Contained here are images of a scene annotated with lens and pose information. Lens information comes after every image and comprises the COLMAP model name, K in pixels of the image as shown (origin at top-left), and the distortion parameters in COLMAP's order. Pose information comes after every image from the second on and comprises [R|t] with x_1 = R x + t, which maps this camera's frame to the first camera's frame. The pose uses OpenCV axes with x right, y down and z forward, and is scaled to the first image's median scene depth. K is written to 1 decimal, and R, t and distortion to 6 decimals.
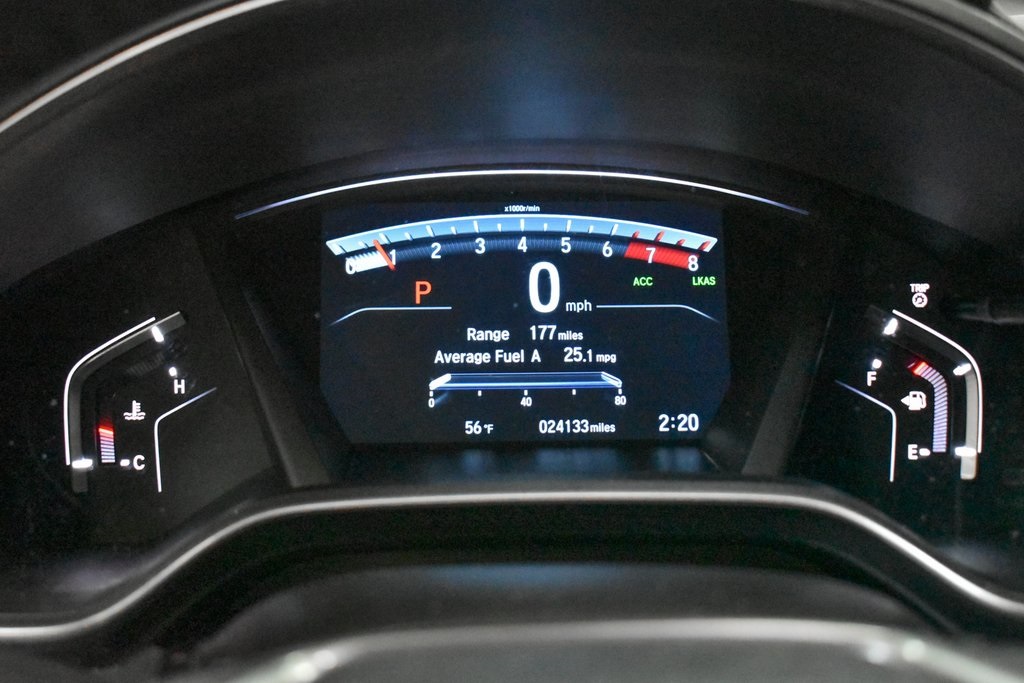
lens RADIAL K [[1296.9, 0, 510.7], [0, 1296.9, 335.0], [0, 0, 1]] dist [0.007515, 0.000000]
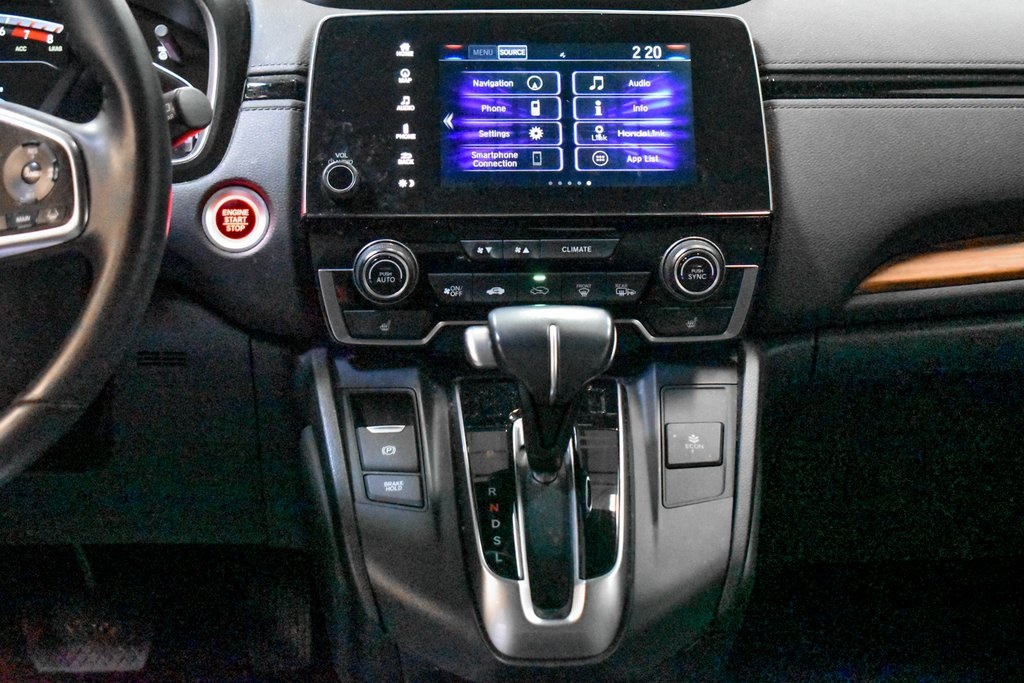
lens RADIAL K [[1844.6, 0, 519.4], [0, 1844.6, 339.4], [0, 0, 1]] dist [0.007756, 0.000000]
pose [[0.999588, -0.004921, 0.028293, 0.729022], [0.005123, 0.999962, -0.007080, 0.389852], [-0.028257, 0.007222, 0.999575, -1.607319]]
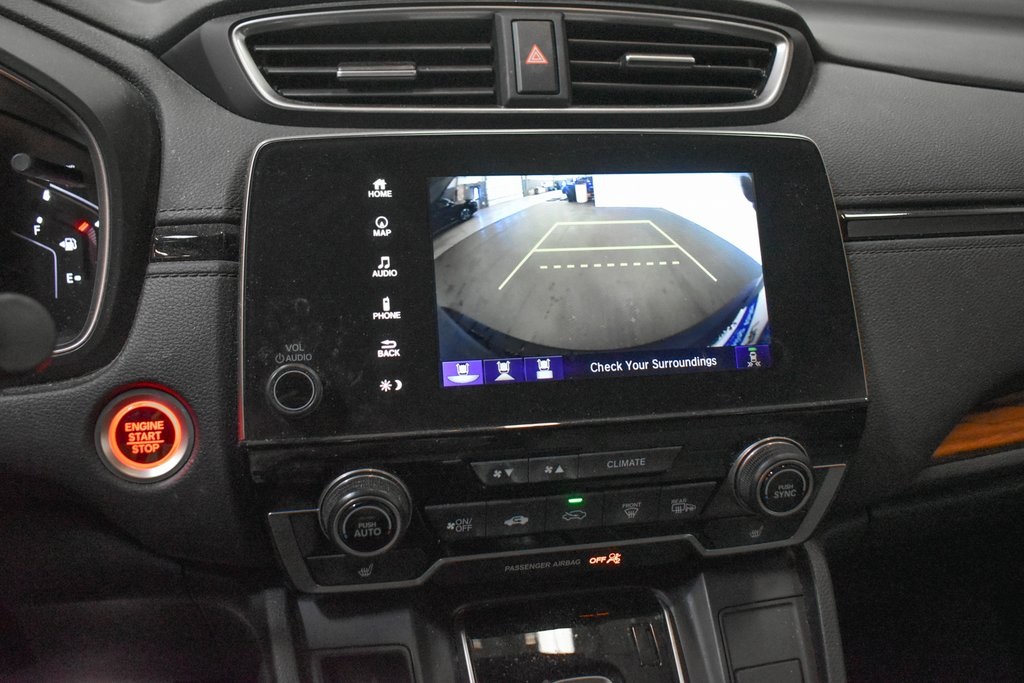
lens RADIAL K [[911.3, 0, 518.8], [0, 911.3, 332.5], [0, 0, 1]] dist [-0.027738, 0.018808]
pose [[0.986218, -0.038597, 0.160886, 0.639709], [0.024002, 0.995498, 0.091694, 0.067224], [-0.163701, -0.086569, 0.982704, -0.127403]]
